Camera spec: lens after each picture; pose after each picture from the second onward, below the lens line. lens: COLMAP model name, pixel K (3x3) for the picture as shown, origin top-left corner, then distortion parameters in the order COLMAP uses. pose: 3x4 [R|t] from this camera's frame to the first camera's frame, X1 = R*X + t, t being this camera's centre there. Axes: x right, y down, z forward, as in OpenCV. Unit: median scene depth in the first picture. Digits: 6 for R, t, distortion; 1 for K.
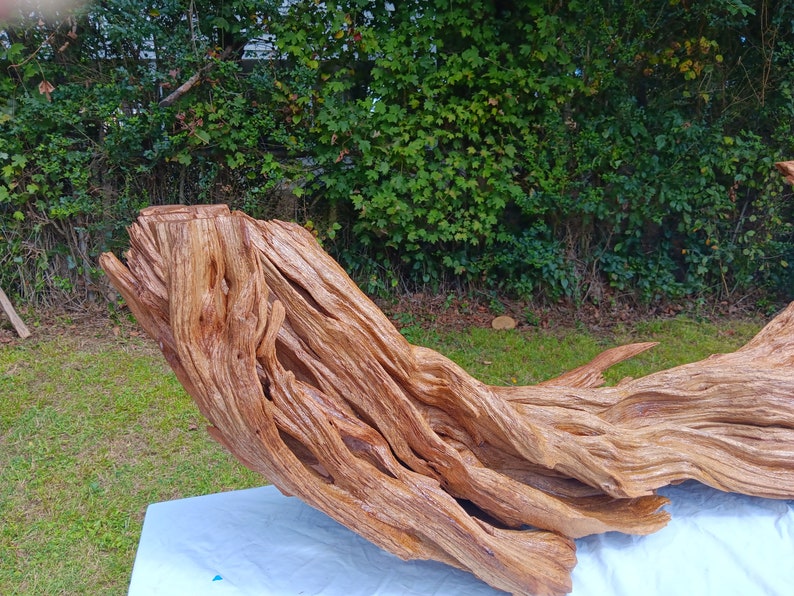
lens RADIAL K [[611.2, 0, 390.2], [0, 611.2, 304.7], [0, 0, 1]] dist [0.060274, -0.133896]
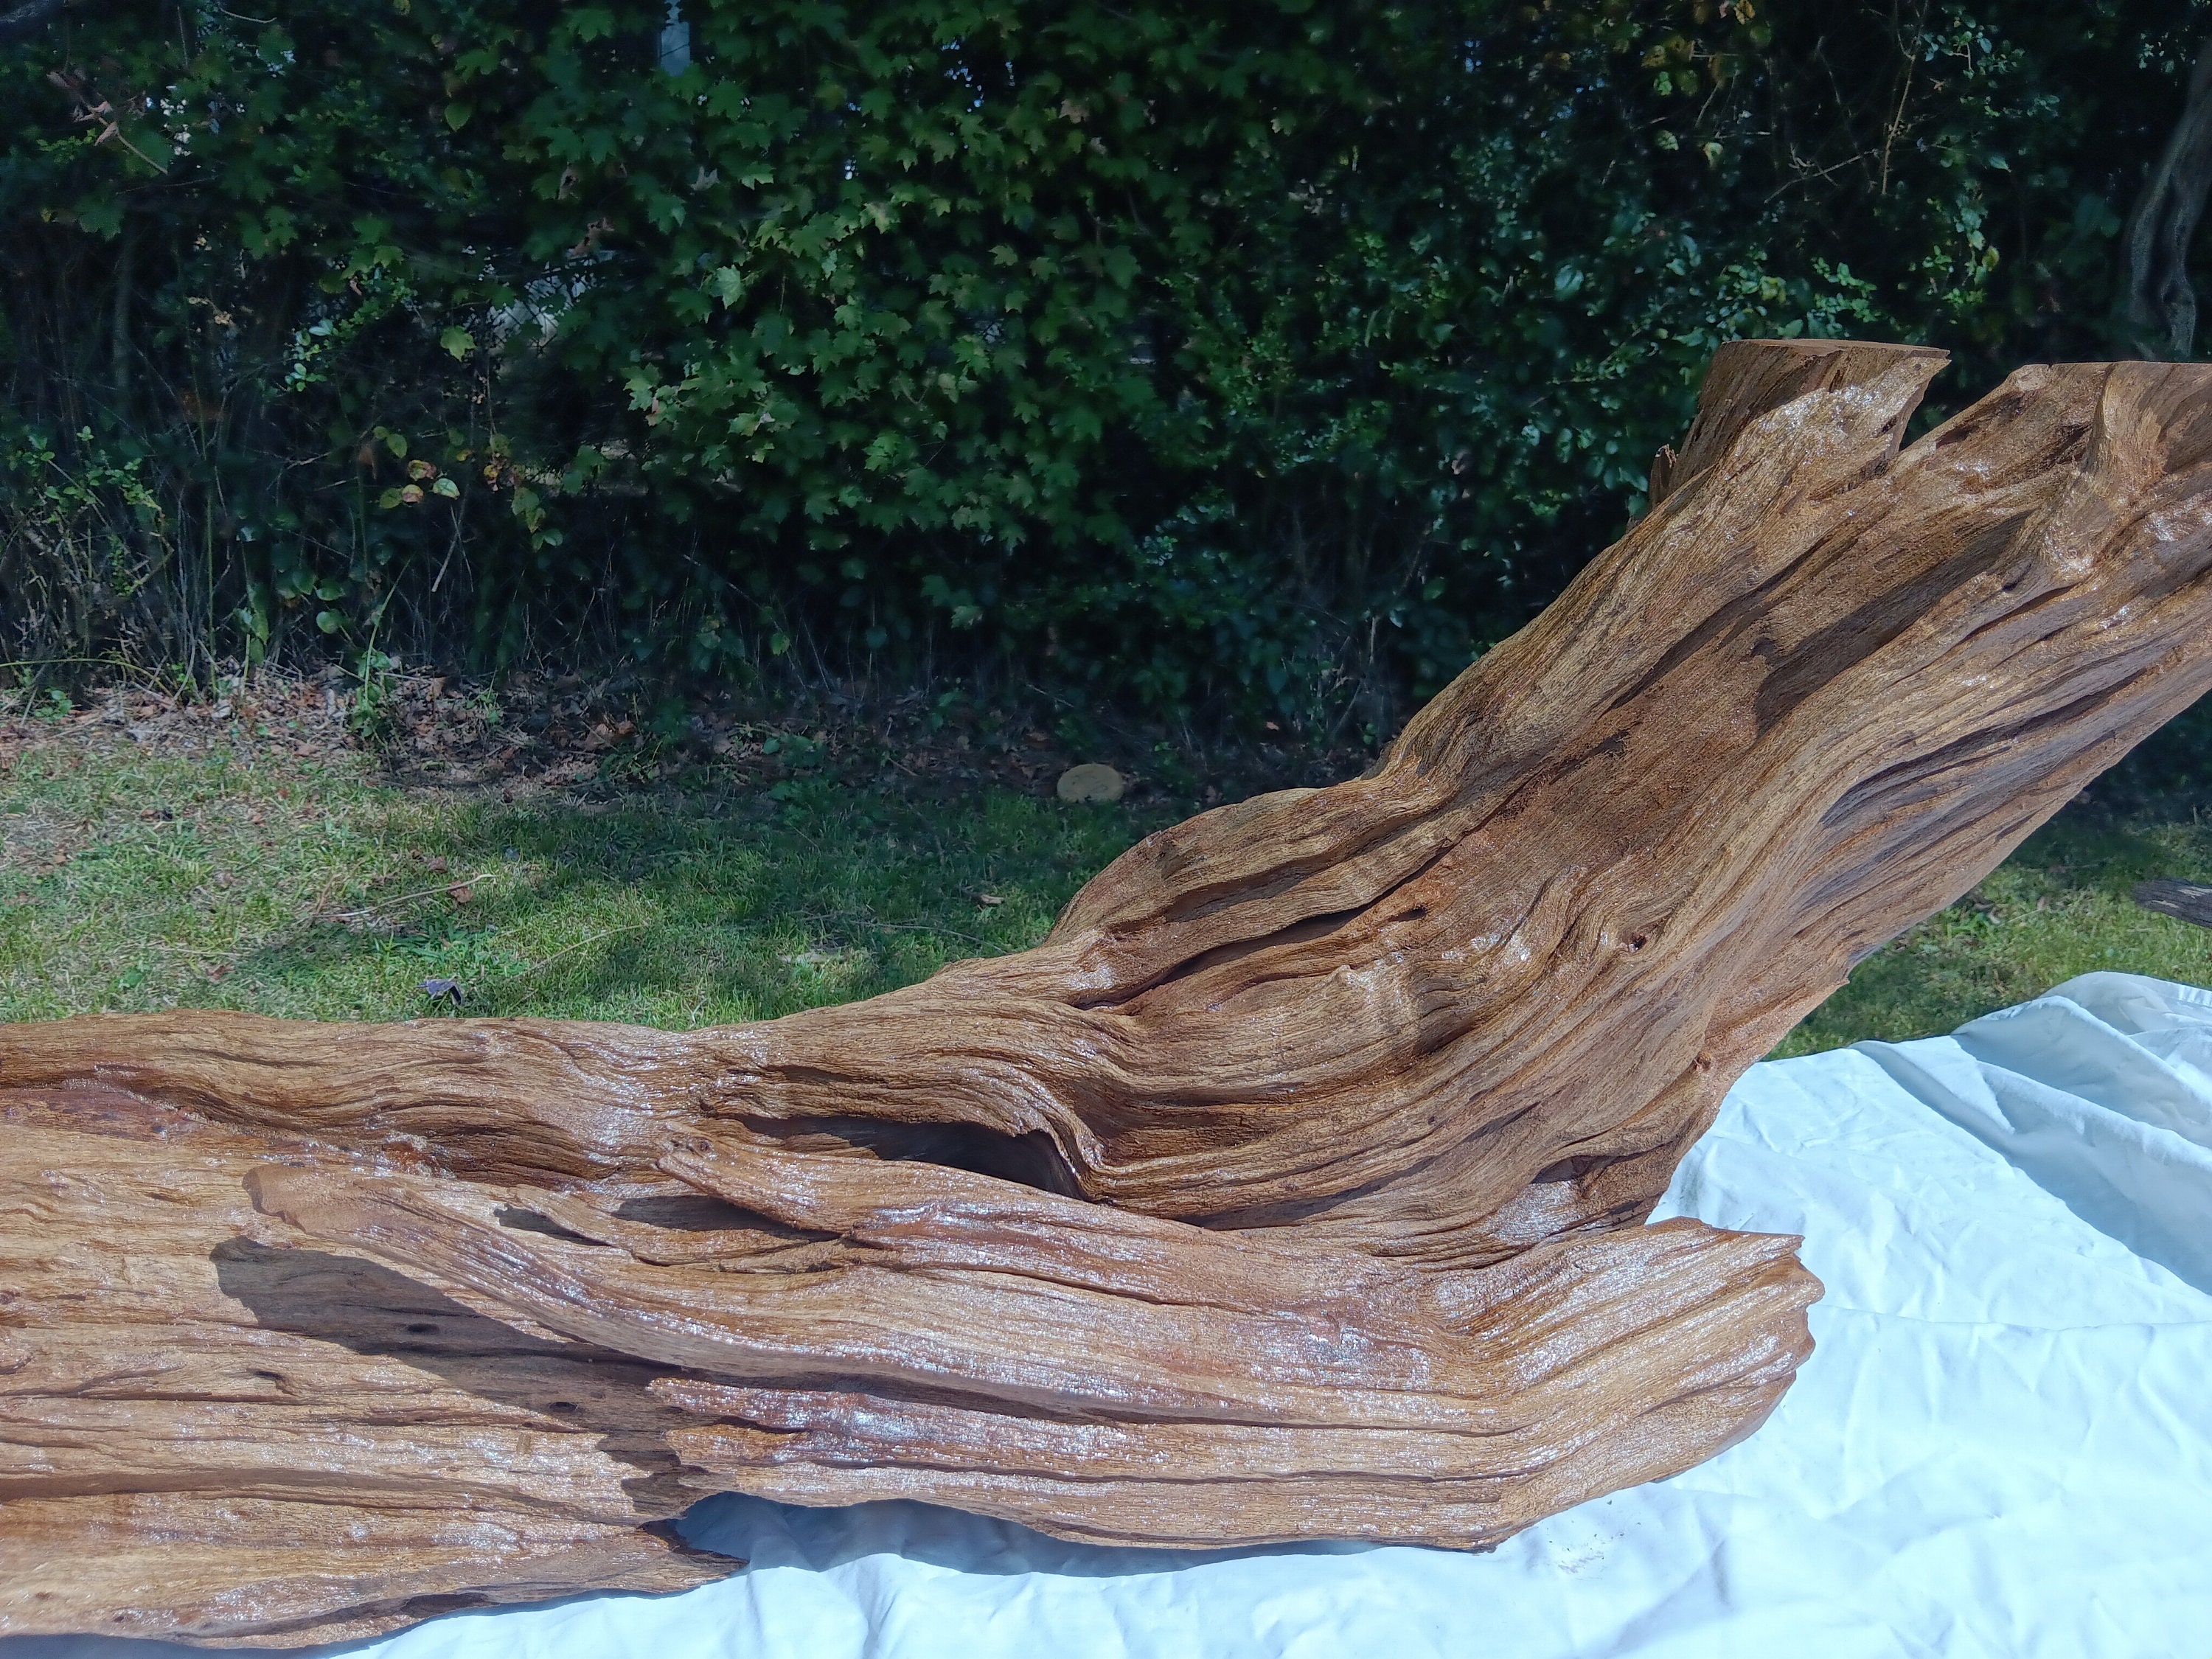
lens RADIAL K [[1702.6, 0, 1094.5], [0, 1702.6, 829.2], [0, 0, 1]] dist [0.060274, -0.133896]
pose [[0.996110, 0.058736, 0.065695, 0.141850], [-0.063374, 0.995469, 0.070891, -0.013601], [-0.061233, -0.074779, 0.995318, 0.059190]]
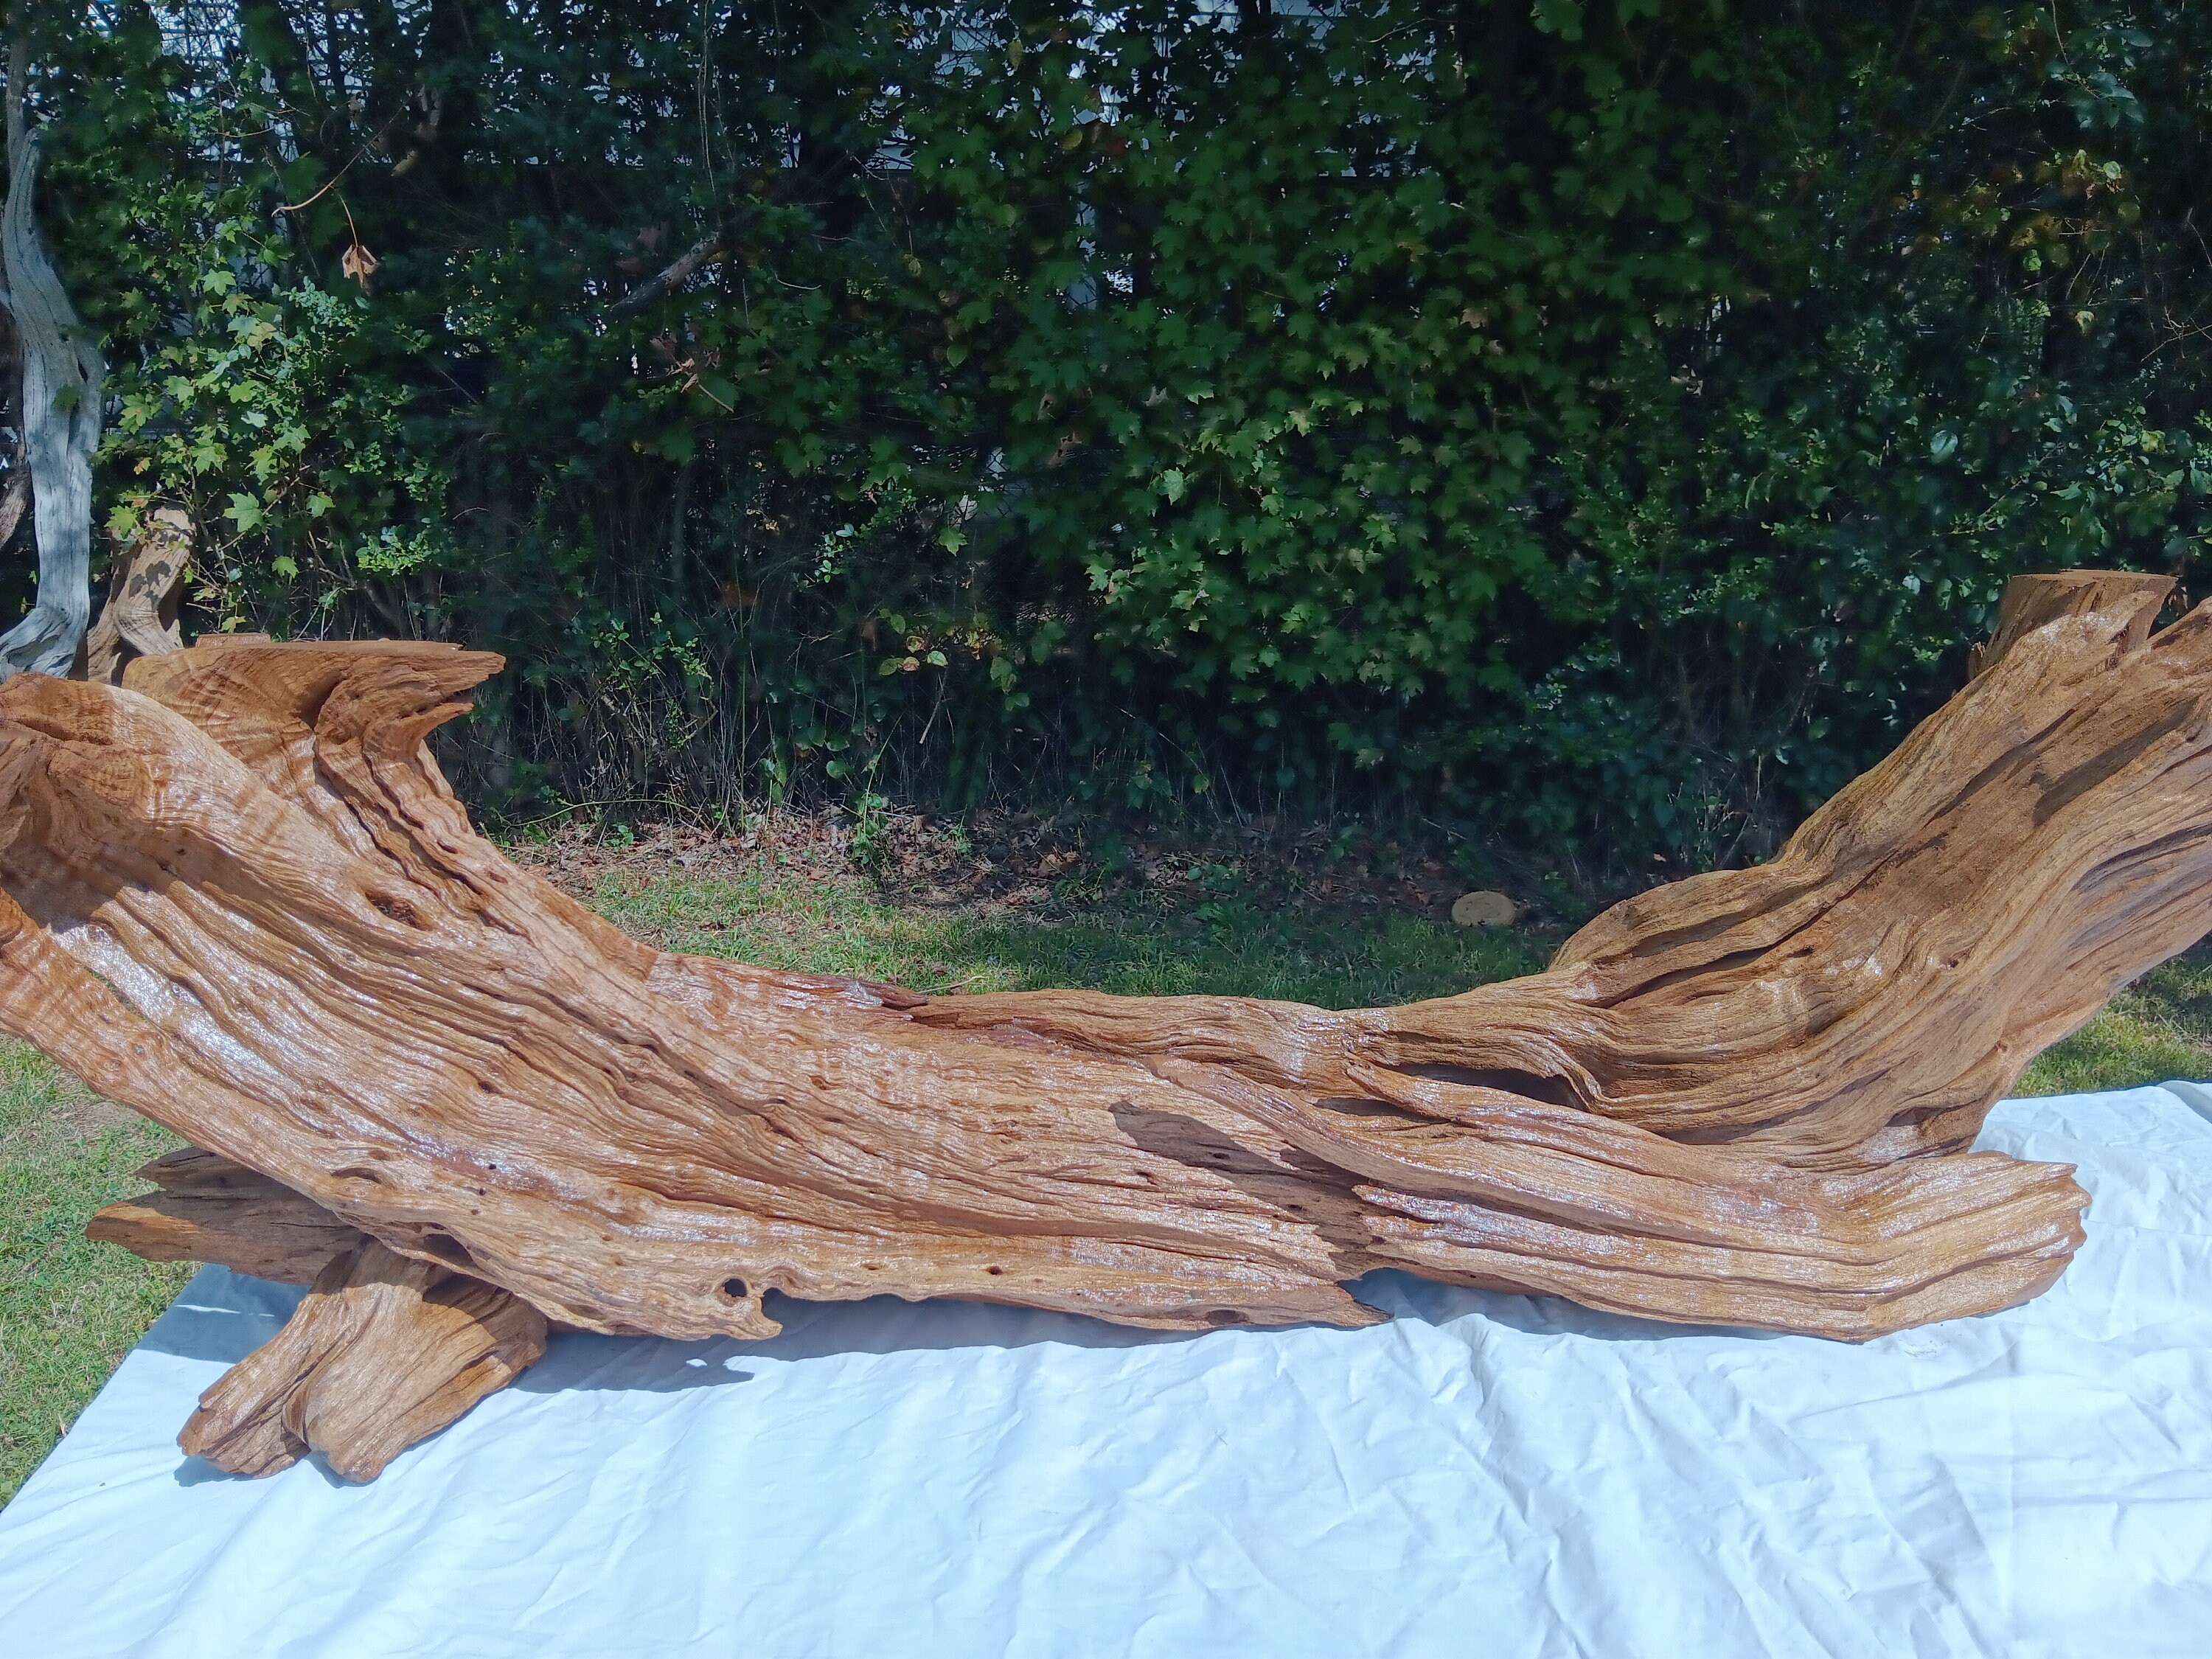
lens RADIAL K [[1702.6, 0, 1104.1], [0, 1702.6, 833.0], [0, 0, 1]] dist [0.060274, -0.133896]
pose [[0.988291, 0.063835, -0.138586, 0.110249], [-0.063934, 0.997947, 0.003742, -0.006517], [0.138540, 0.005163, 0.990343, -0.066080]]
